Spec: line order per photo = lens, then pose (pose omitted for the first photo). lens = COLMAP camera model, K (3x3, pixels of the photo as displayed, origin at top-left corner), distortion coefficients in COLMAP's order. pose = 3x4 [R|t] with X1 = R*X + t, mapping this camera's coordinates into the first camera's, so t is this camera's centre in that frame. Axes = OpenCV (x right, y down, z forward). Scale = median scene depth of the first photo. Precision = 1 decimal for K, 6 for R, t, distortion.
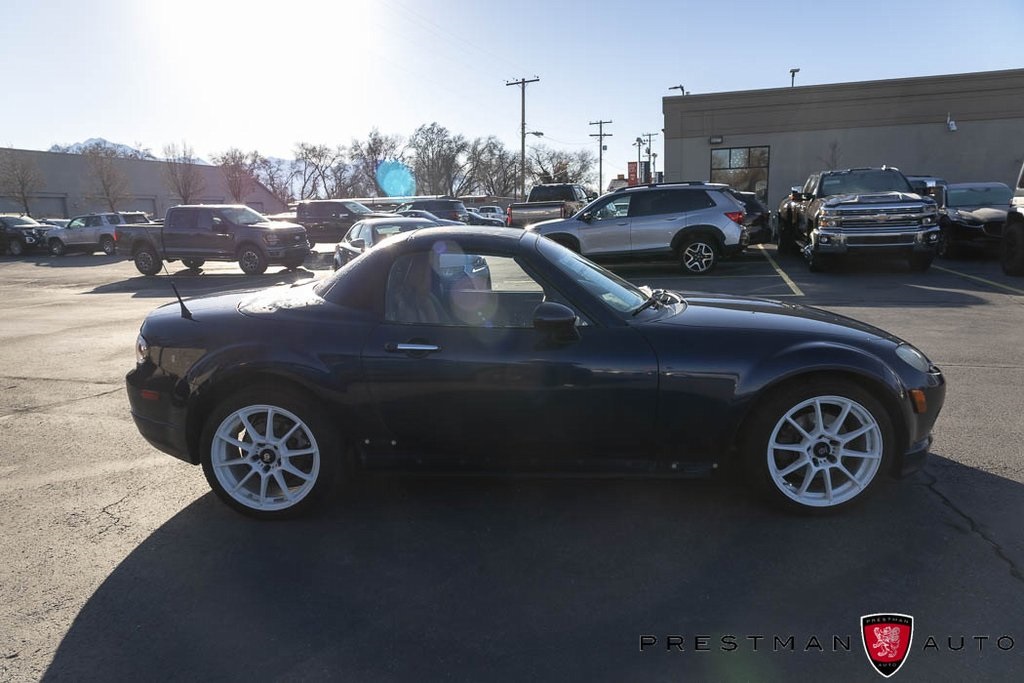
lens RADIAL K [[658.4, 0, 513.5], [0, 658.4, 339.3], [0, 0, 1]] dist [0.002438, 0.001149]
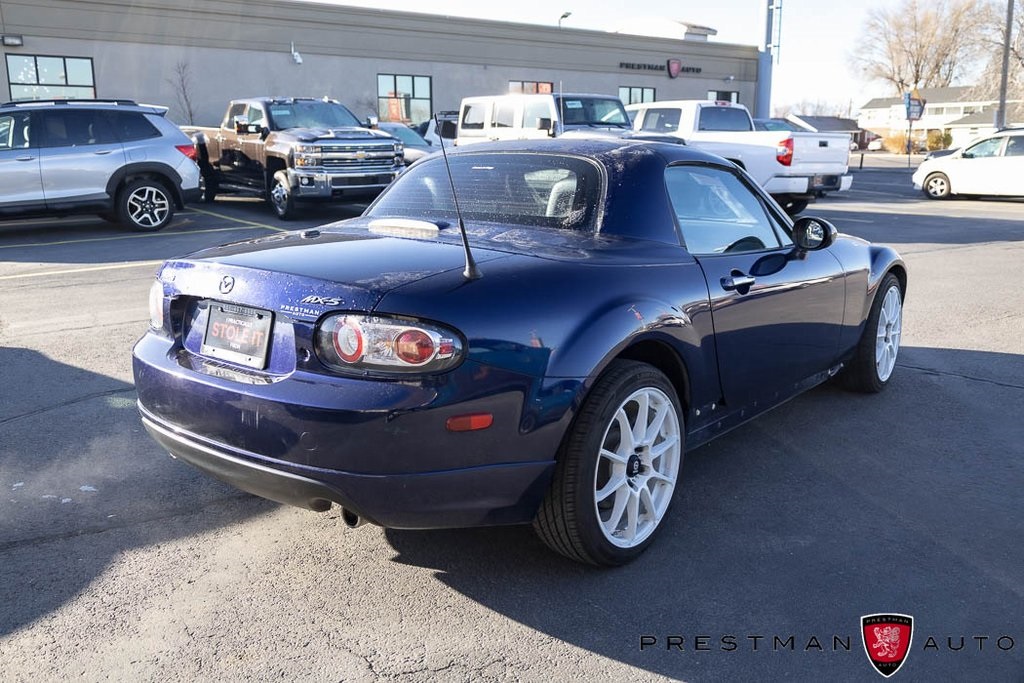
lens RADIAL K [[865.6, 0, 514.5], [0, 865.6, 335.1], [0, 0, 1]] dist [-0.001520, -0.000738]
pose [[0.599134, -0.143624, 0.787661, -0.242876], [0.132009, 0.988035, 0.079748, -0.009230], [-0.789691, 0.056198, 0.610925, 0.117454]]
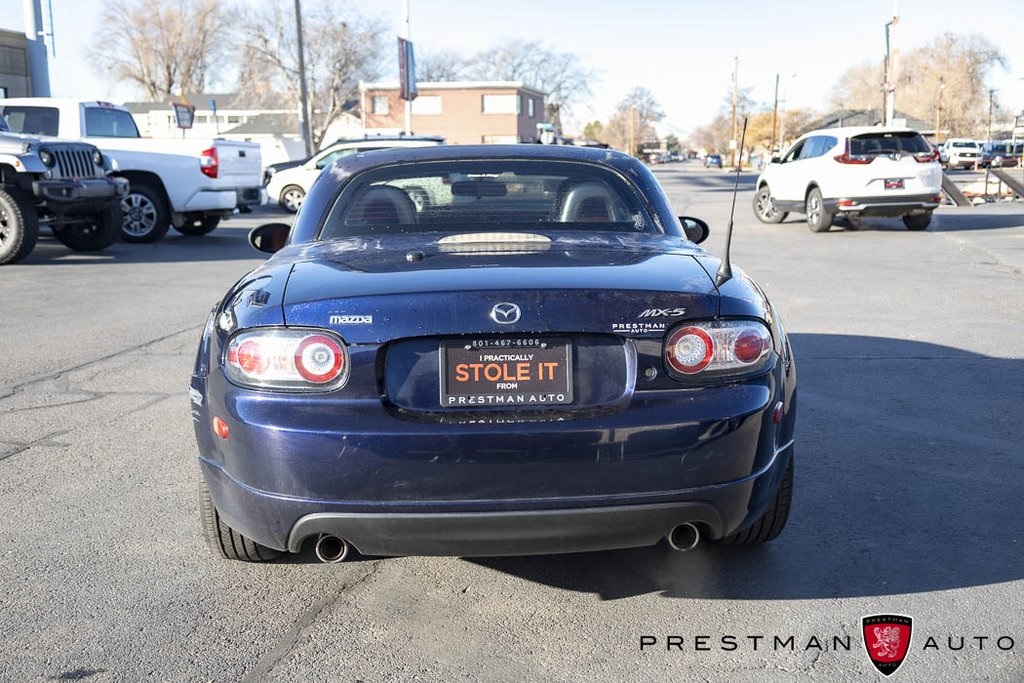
lens RADIAL K [[1028.3, 0, 510.8], [0, 1028.3, 340.7], [0, 0, 1]] dist [0.009460, 0.000000]
pose [[-0.133084, -0.145217, 0.980408, -0.702519], [0.183732, 0.968446, 0.168386, -0.205190], [-0.973926, 0.202542, -0.102204, 1.290946]]
